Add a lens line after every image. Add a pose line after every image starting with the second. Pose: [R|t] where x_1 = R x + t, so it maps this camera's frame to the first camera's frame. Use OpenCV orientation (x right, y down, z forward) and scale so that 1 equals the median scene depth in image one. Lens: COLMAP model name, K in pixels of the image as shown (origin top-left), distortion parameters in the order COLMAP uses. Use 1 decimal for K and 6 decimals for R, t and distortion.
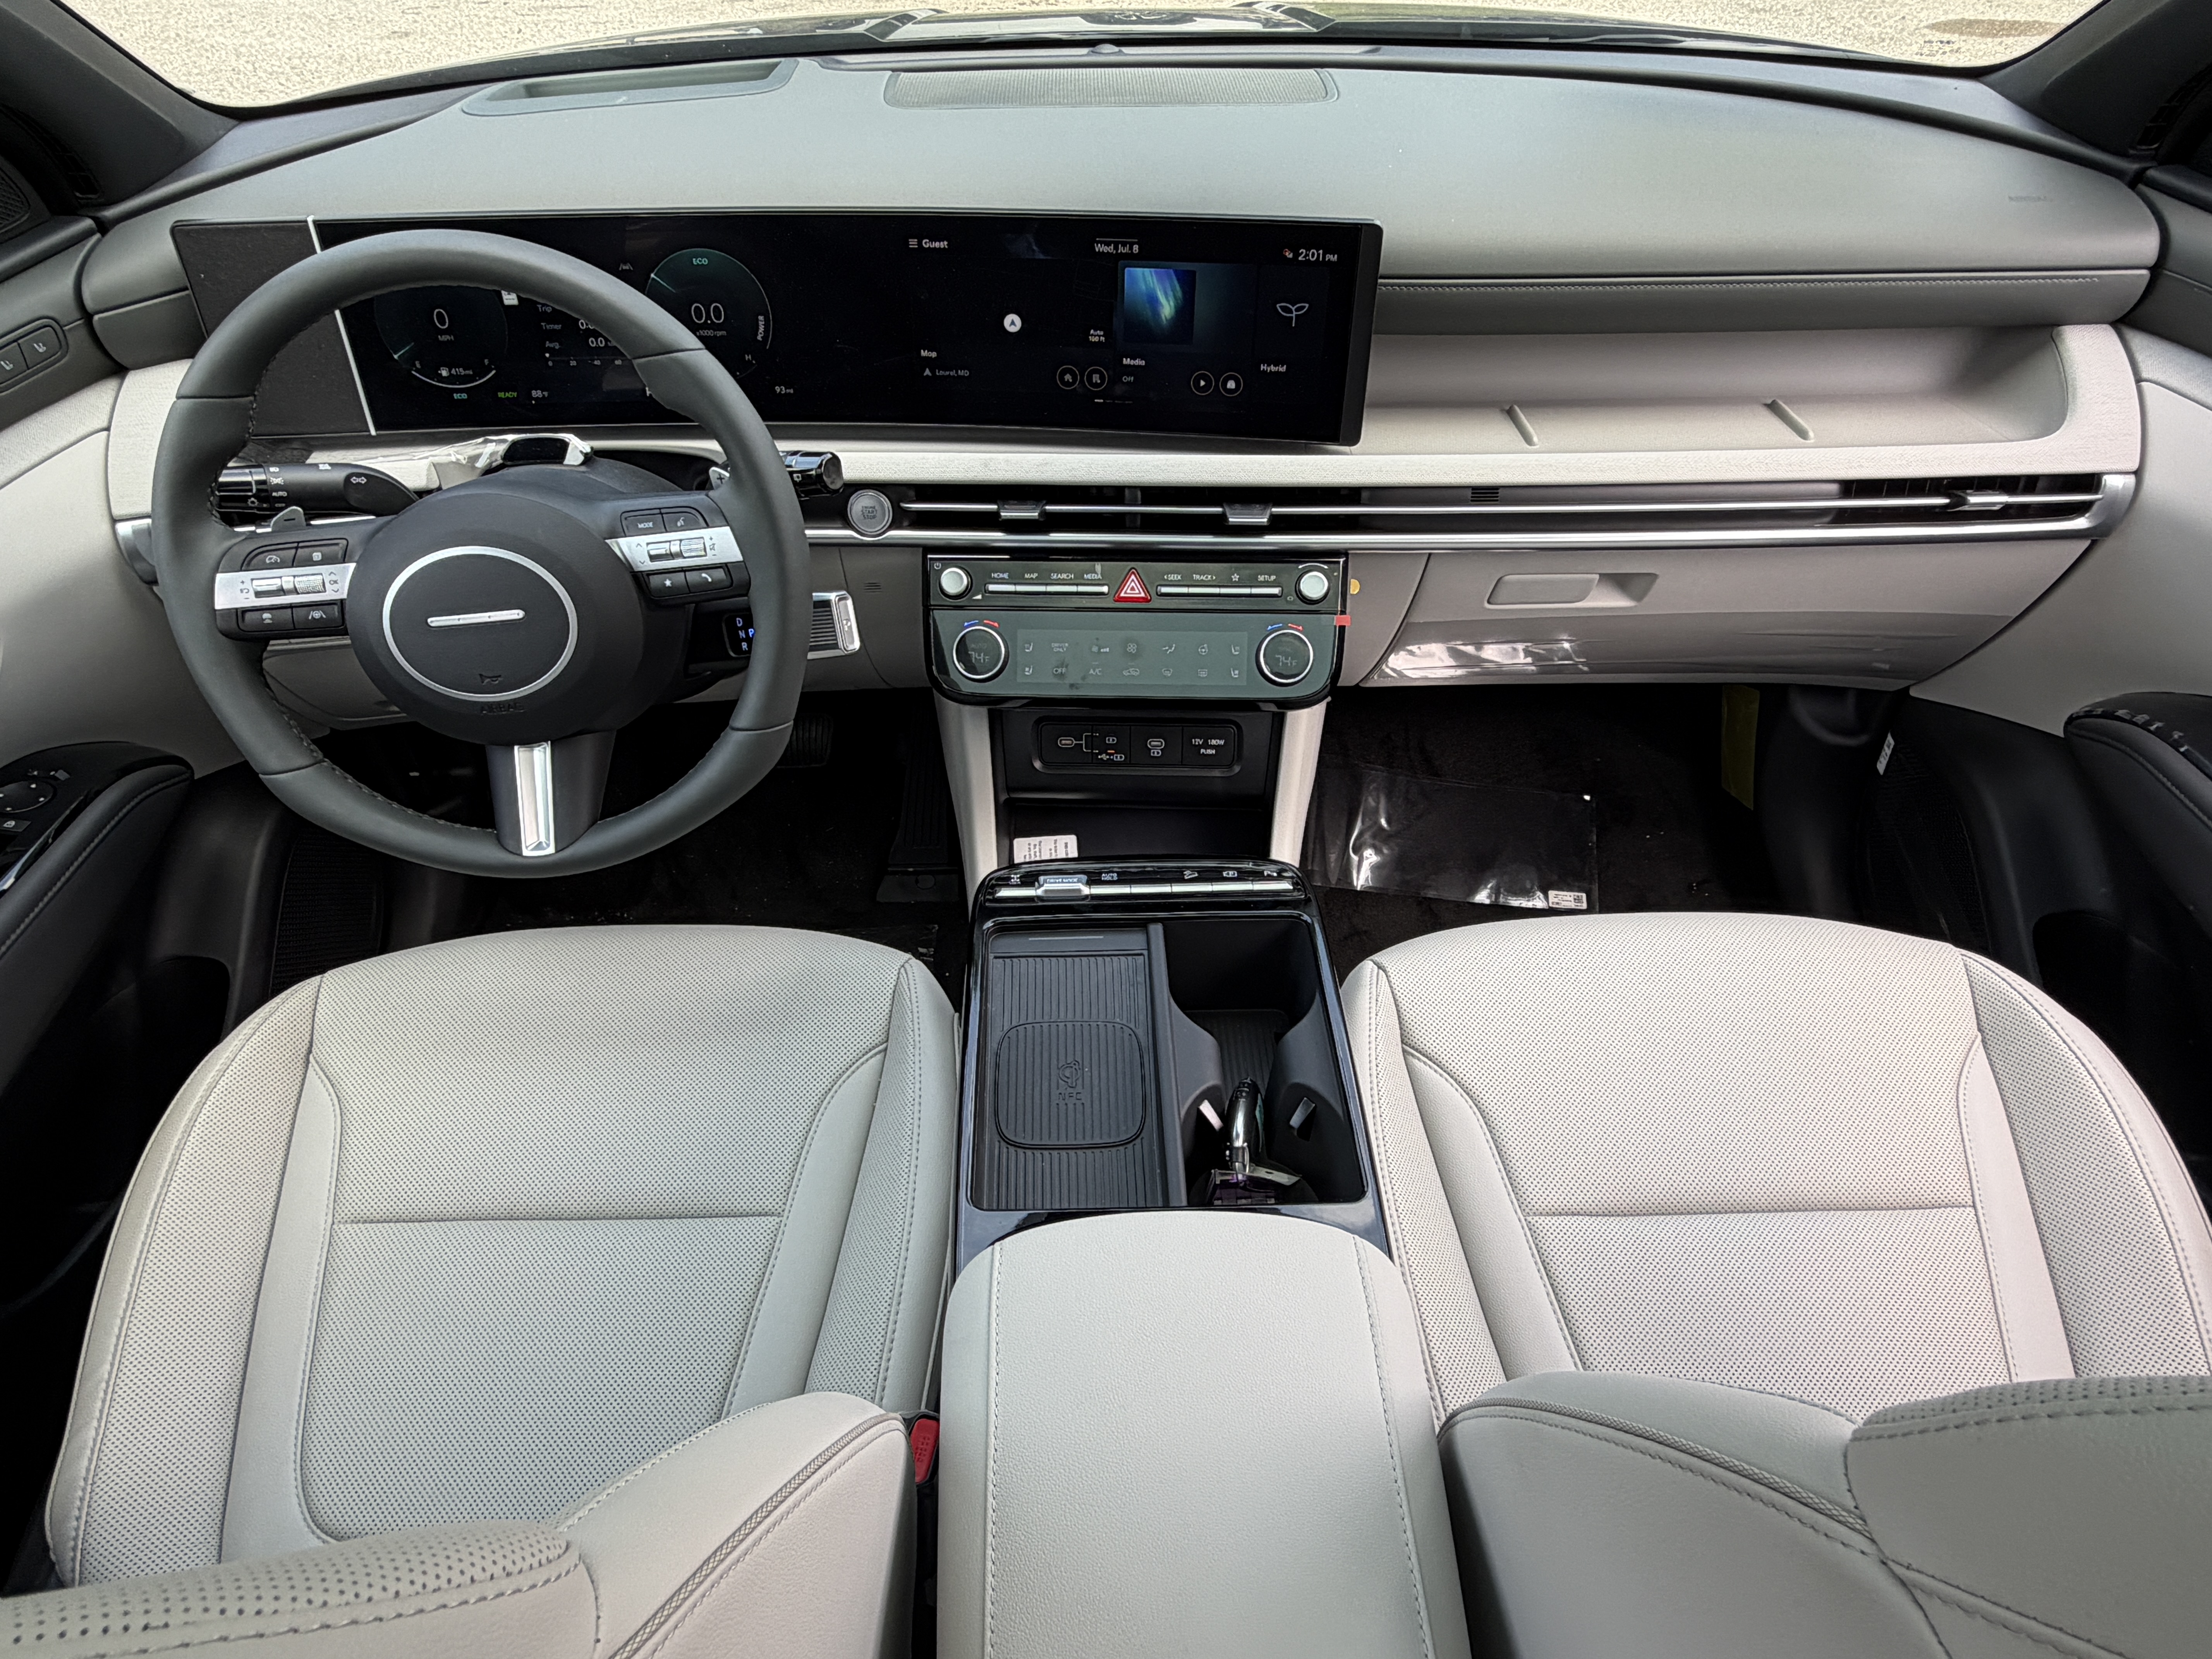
lens RADIAL K [[1341.9, 0, 1085.9], [0, 1341.9, 837.6], [0, 0, 1]] dist [0.003335, -0.000545]
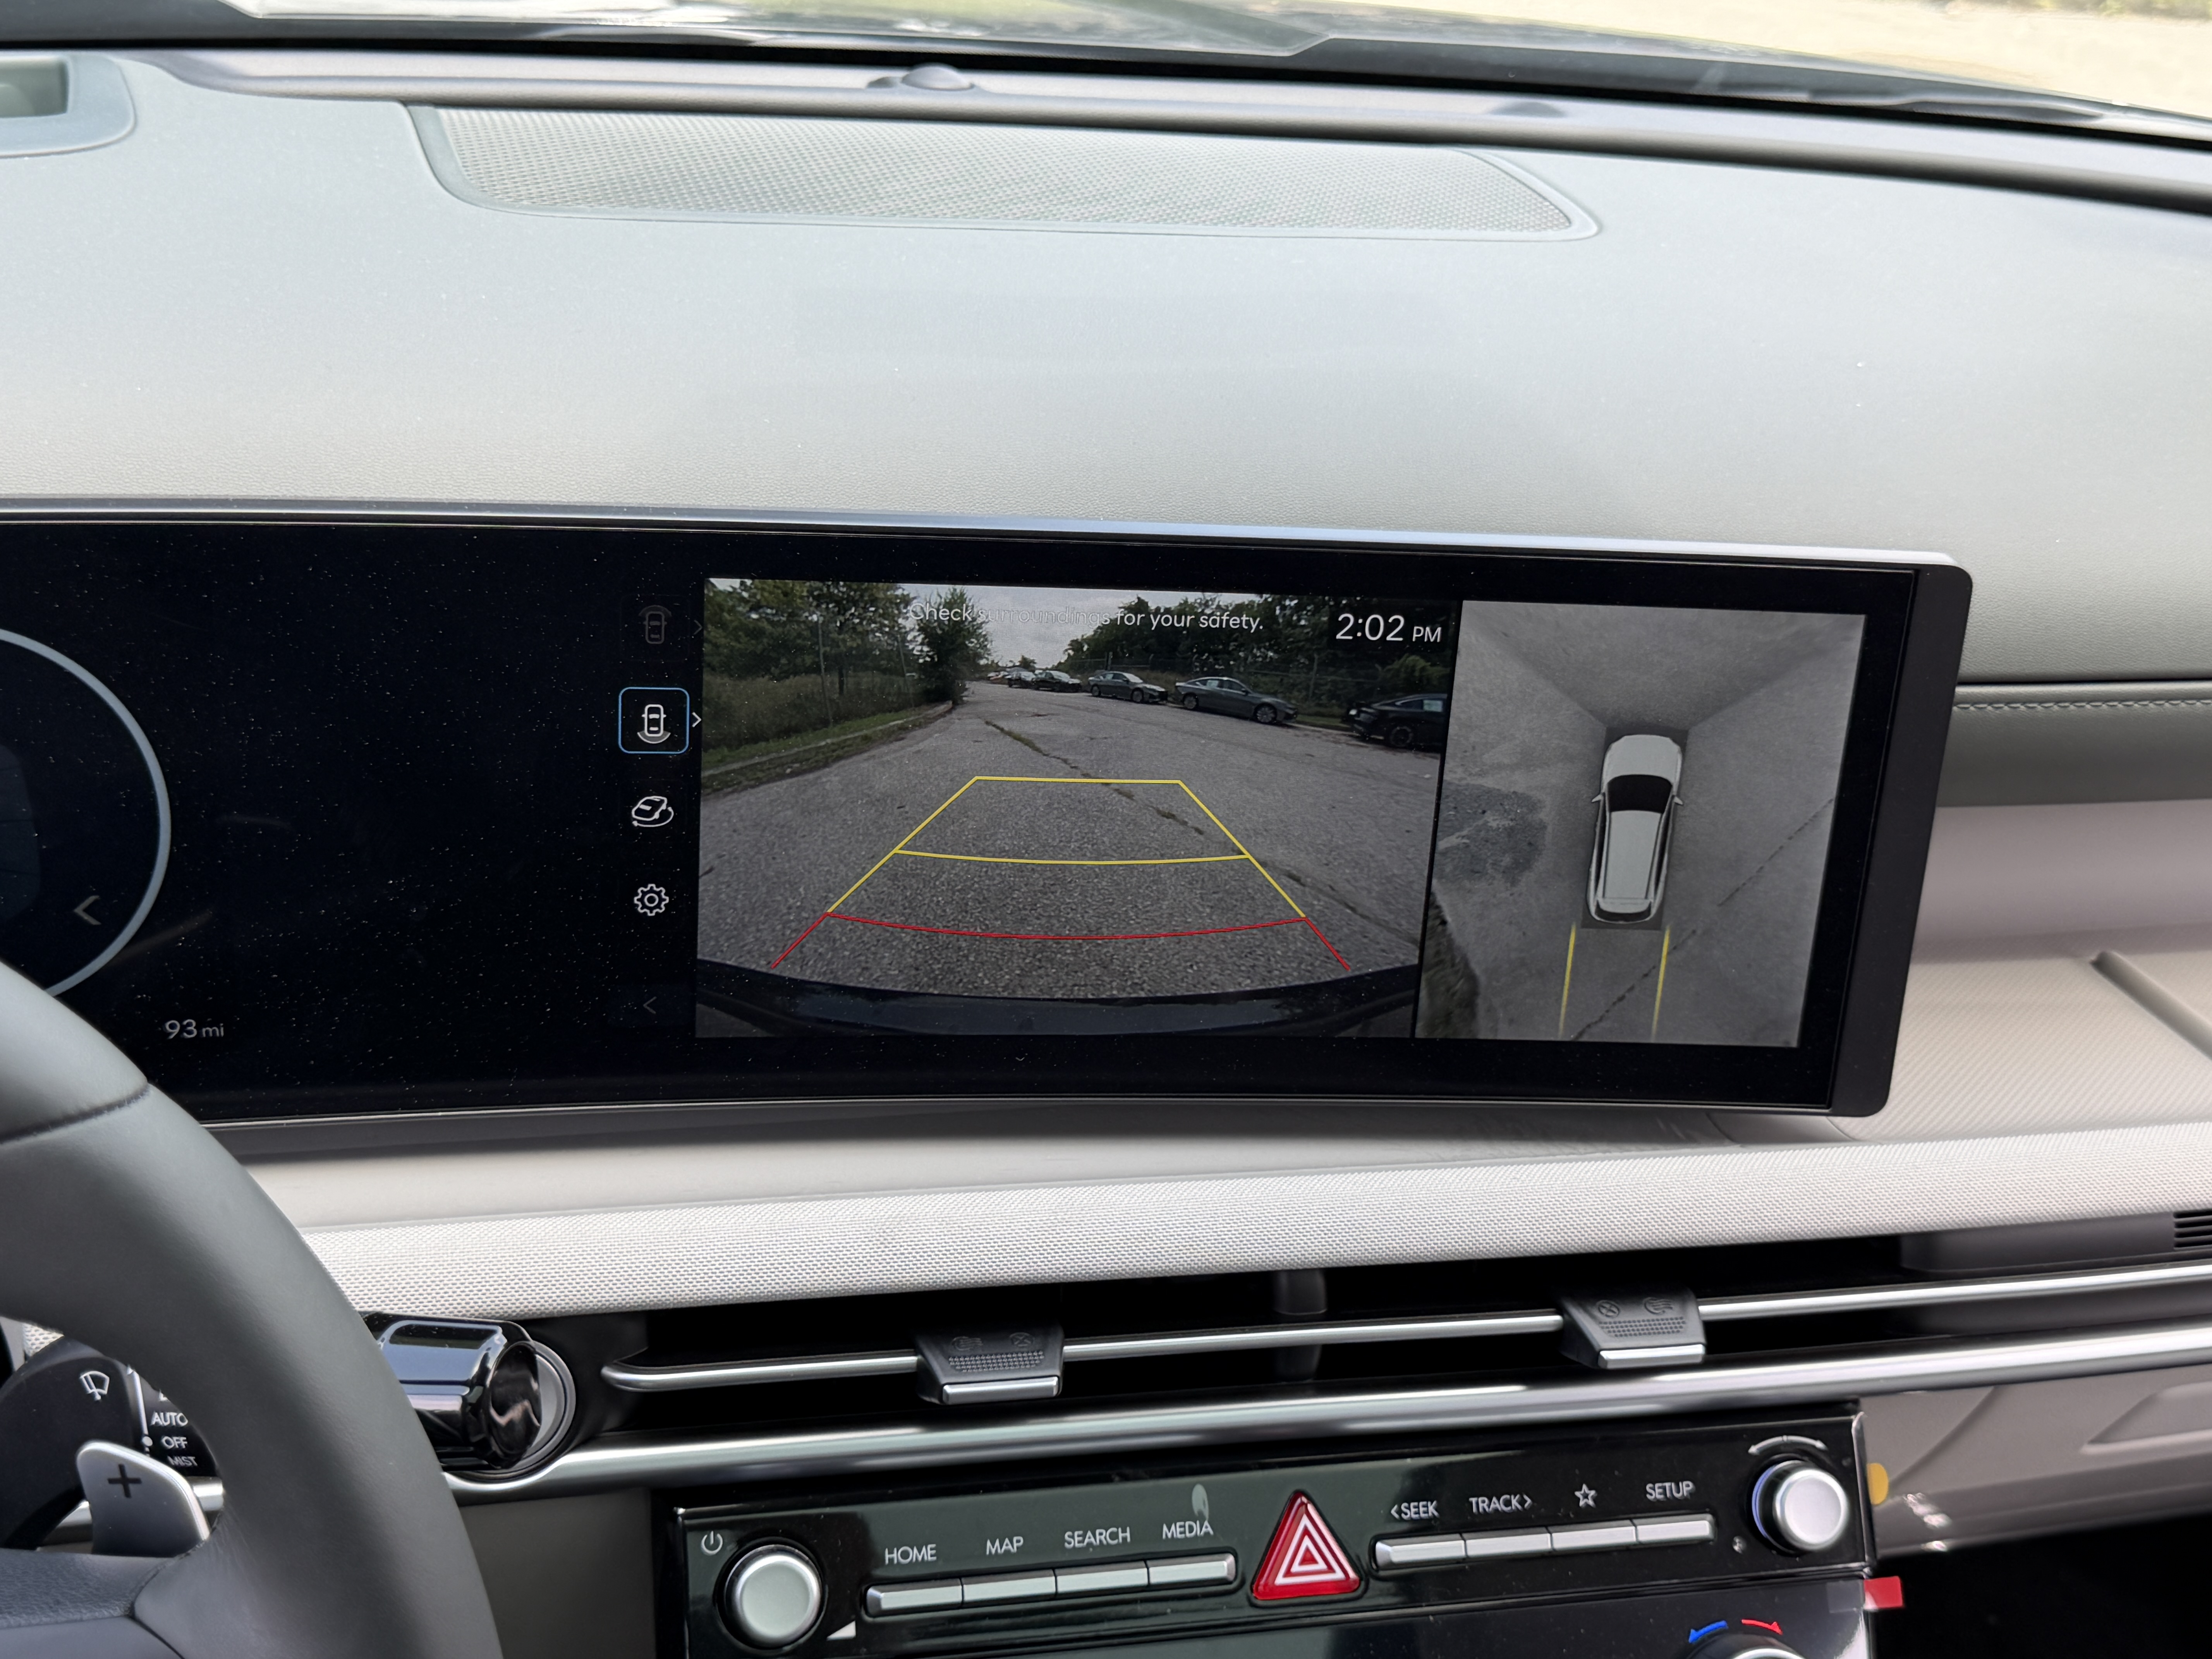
lens RADIAL K [[2665.0, 0, 1108.0], [0, 2665.0, 825.5], [0, 0, 1]] dist [0.088059, 0.000000]
pose [[0.957276, -0.030208, 0.287595, -0.204661], [0.098336, 0.969266, -0.225507, -0.221531], [-0.271944, 0.244153, 0.930825, 0.352885]]
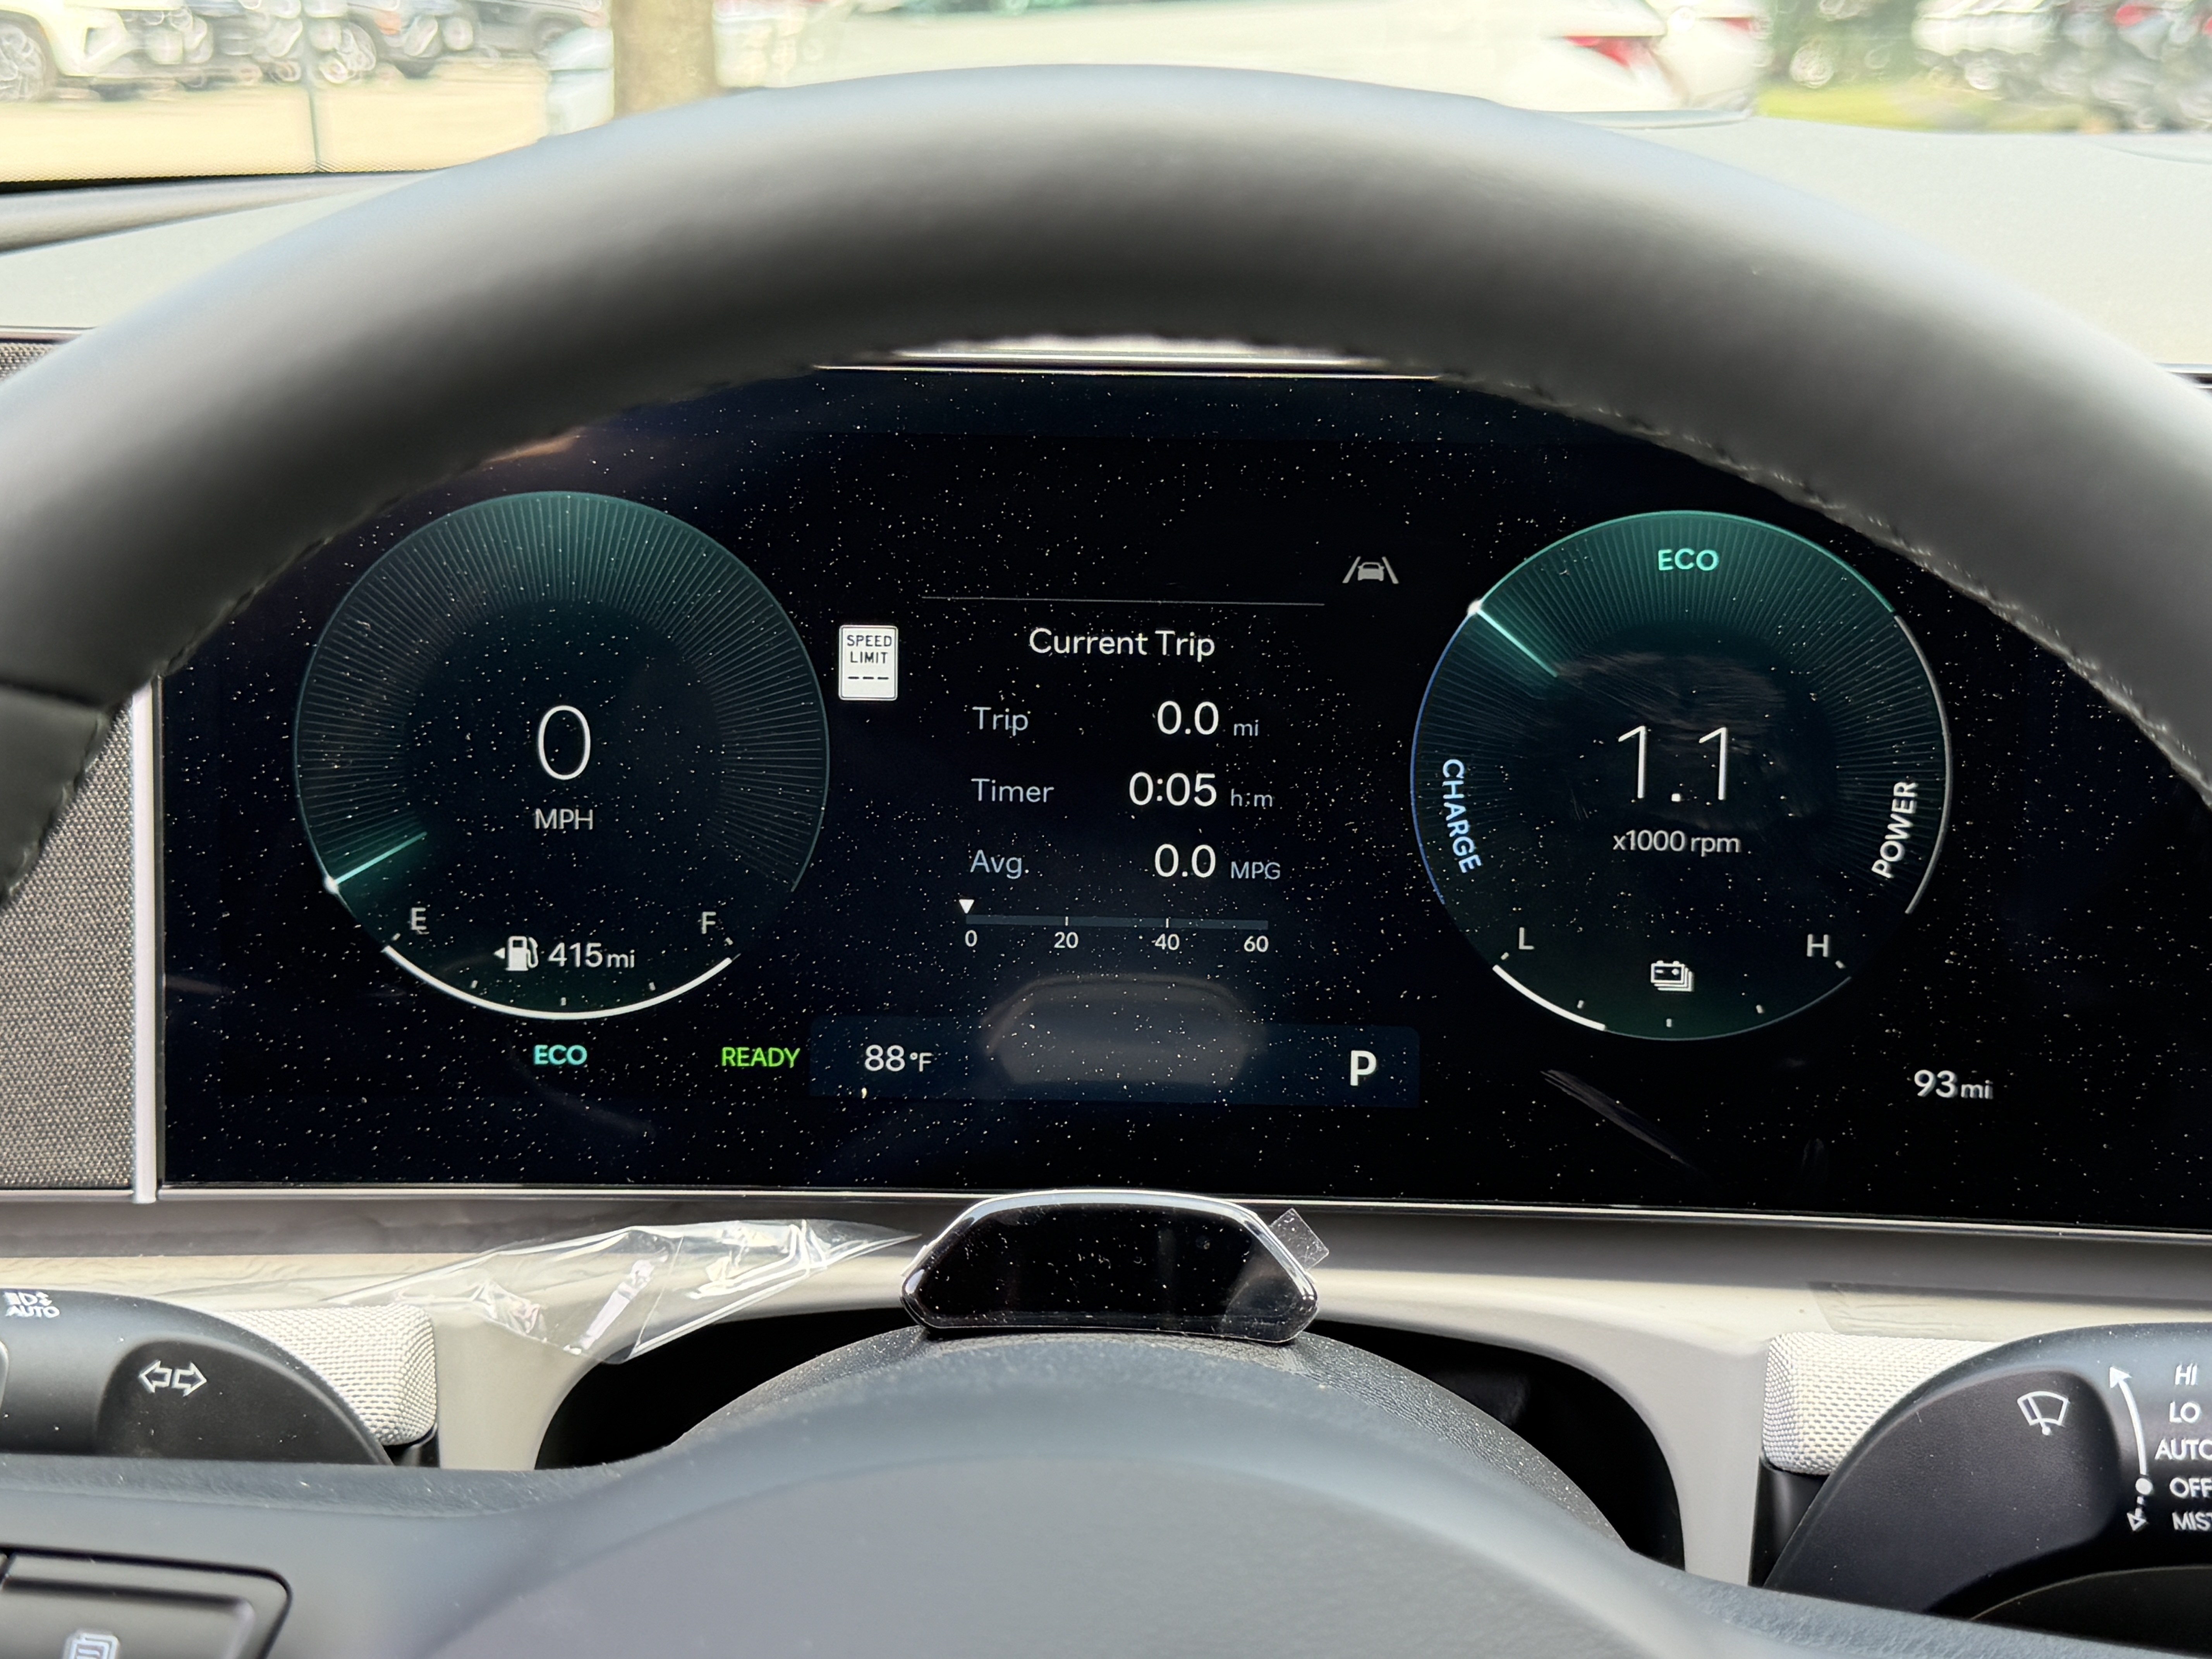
lens RADIAL K [[3102.5, 0, 1132.7], [0, 3102.5, 830.9], [0, 0, 1]] dist [0.088061, 0.000000]
pose [[0.999154, 0.038518, -0.014423, -0.368576], [-0.040858, 0.889310, -0.455475, -0.123435], [-0.004717, 0.455679, 0.890132, 0.511303]]
